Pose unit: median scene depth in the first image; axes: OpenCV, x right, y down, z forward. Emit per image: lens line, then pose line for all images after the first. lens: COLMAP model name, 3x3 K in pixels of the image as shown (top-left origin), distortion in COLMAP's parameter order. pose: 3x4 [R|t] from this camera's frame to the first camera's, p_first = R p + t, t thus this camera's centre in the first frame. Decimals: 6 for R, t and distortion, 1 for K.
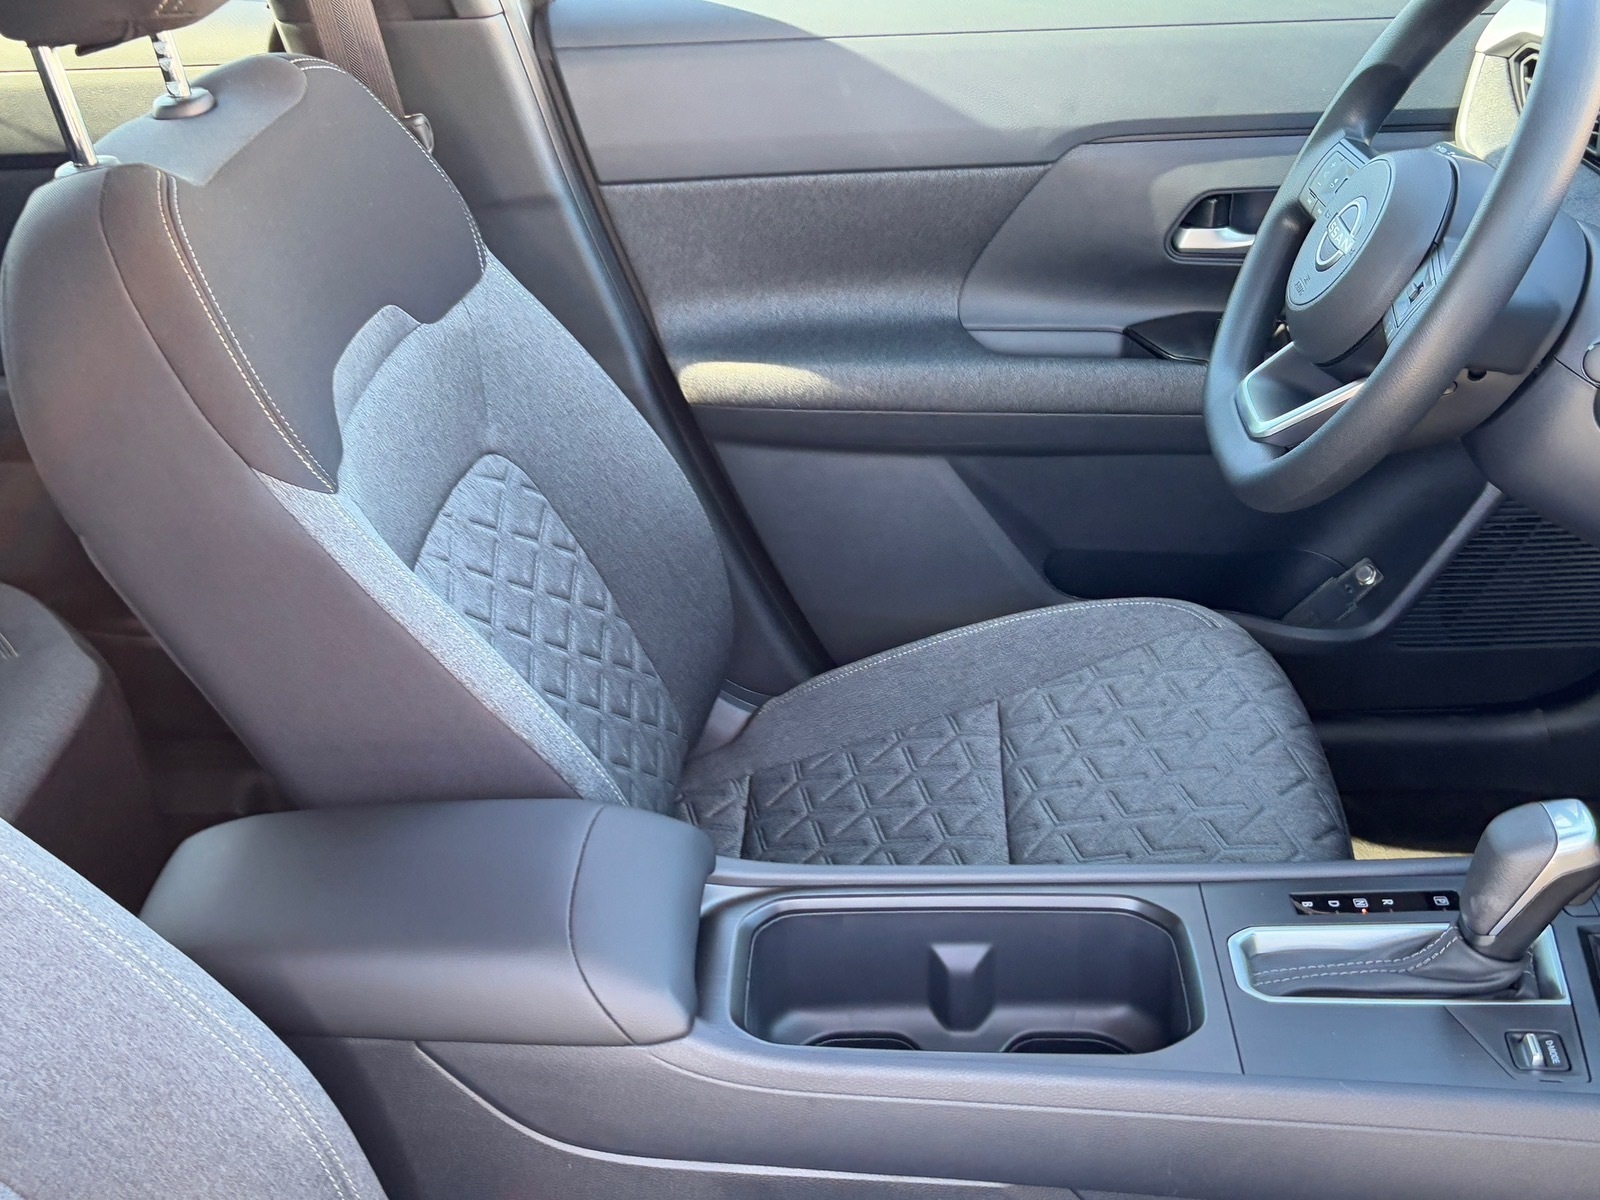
lens RADIAL K [[1852.4, 0, 796.9], [0, 1852.4, 609.7], [0, 0, 1]] dist [0.172334, -0.721351]
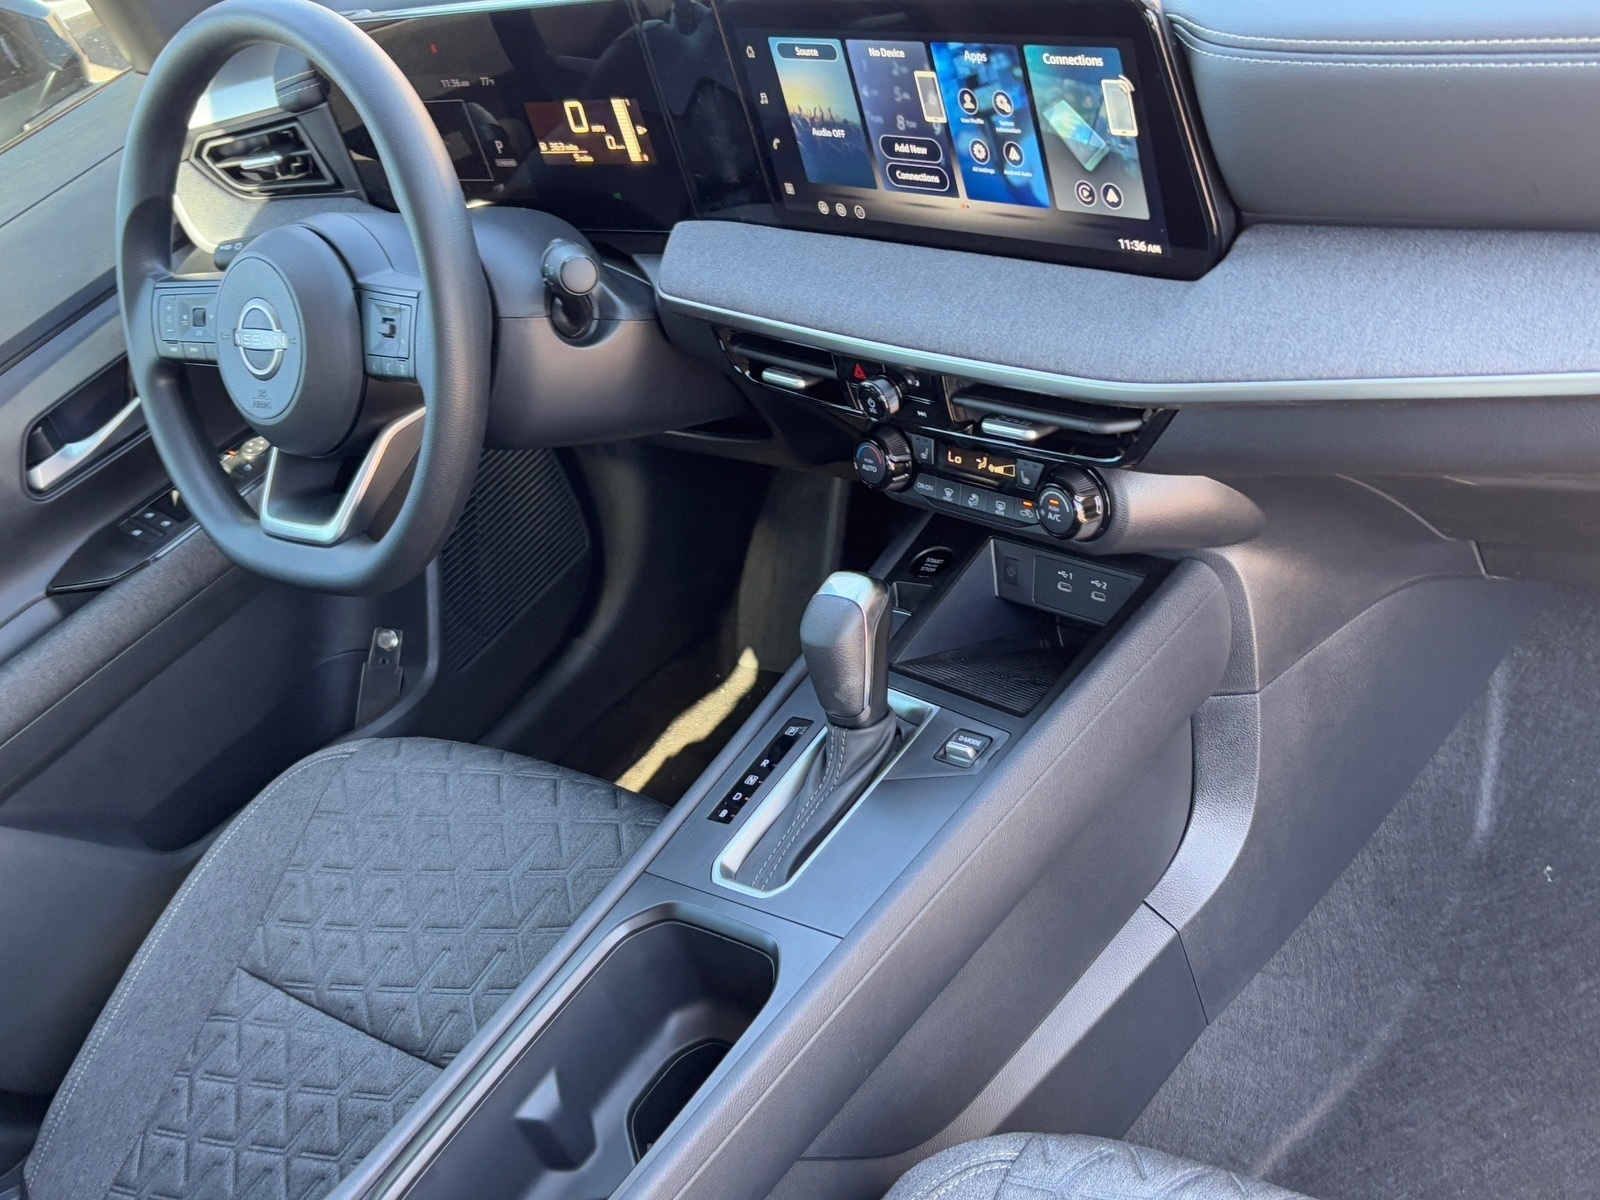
lens RADIAL K [[1852.4, 0, 796.9], [0, 1852.4, 609.7], [0, 0, 1]] dist [0.172334, -0.721351]
pose [[0.543552, -0.592313, 0.594741, -0.201750], [0.646688, 0.747223, 0.153143, -0.049512], [-0.535113, 0.301370, 0.789196, 0.075707]]
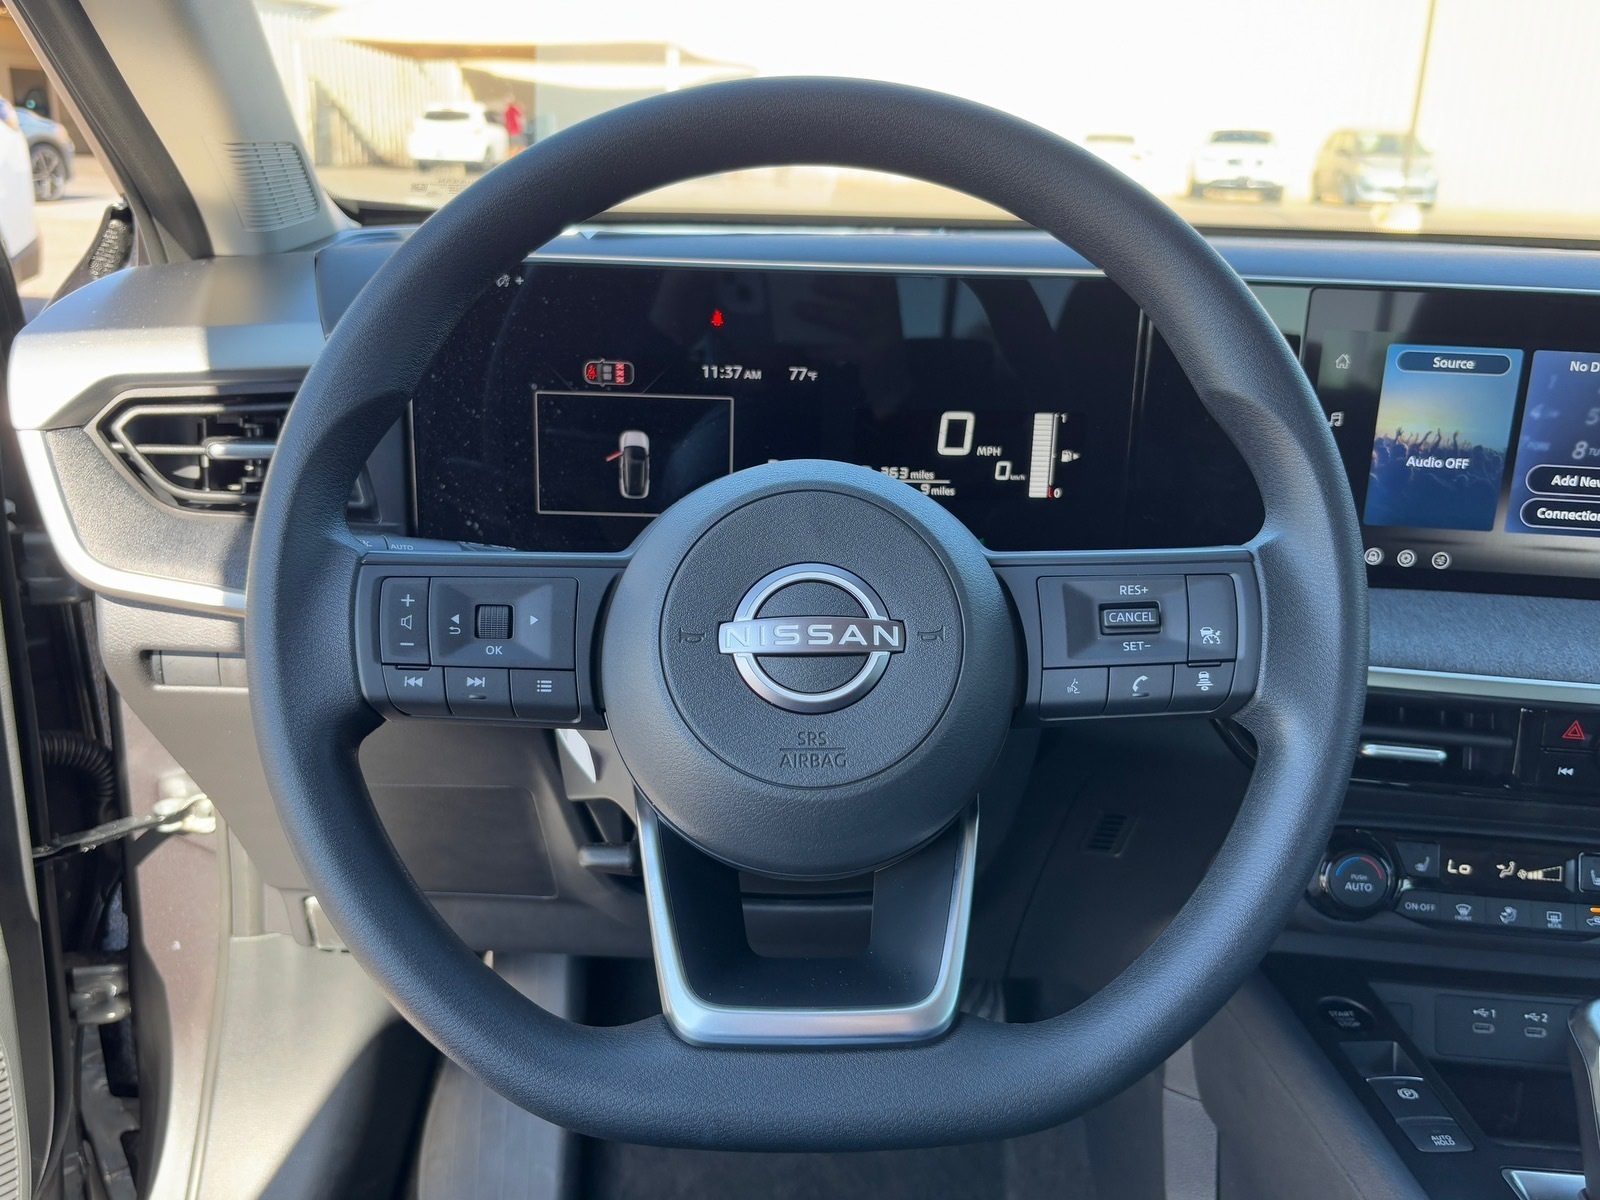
lens RADIAL K [[1363.0, 0, 800.0], [0, 1363.0, 600.0], [0, 0, 1]] dist [0.008350, -0.005245]
pose [[-0.090725, -0.263049, 0.960507, -0.070053], [0.467650, 0.840277, 0.274295, -0.266816], [-0.879245, 0.474067, 0.046781, 0.819962]]
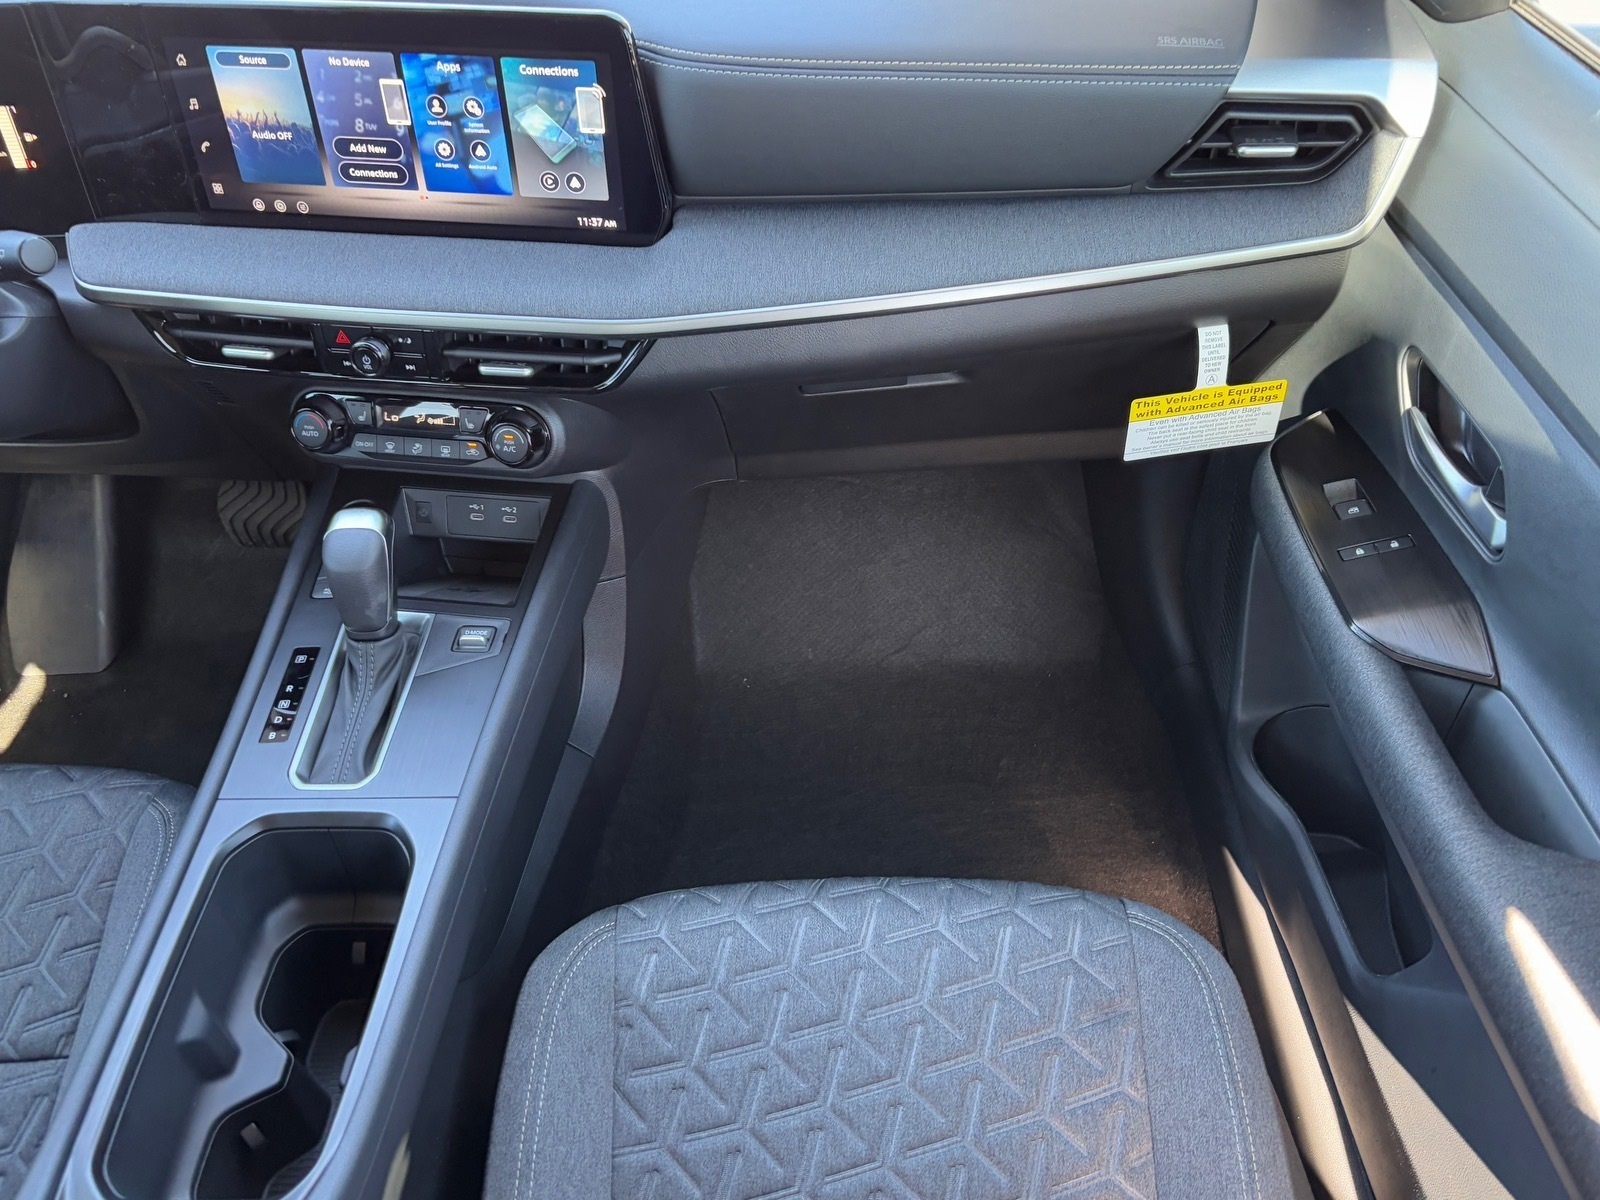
lens RADIAL K [[1260.3, 0, 800.0], [0, 1260.3, 600.0], [0, 0, 1]] dist [0.065742, -0.092808]
pose [[-0.059716, -0.630267, 0.774079, -0.248131], [0.511583, 0.646558, 0.565903, -0.143208], [-0.857156, 0.429799, 0.283824, 0.325111]]
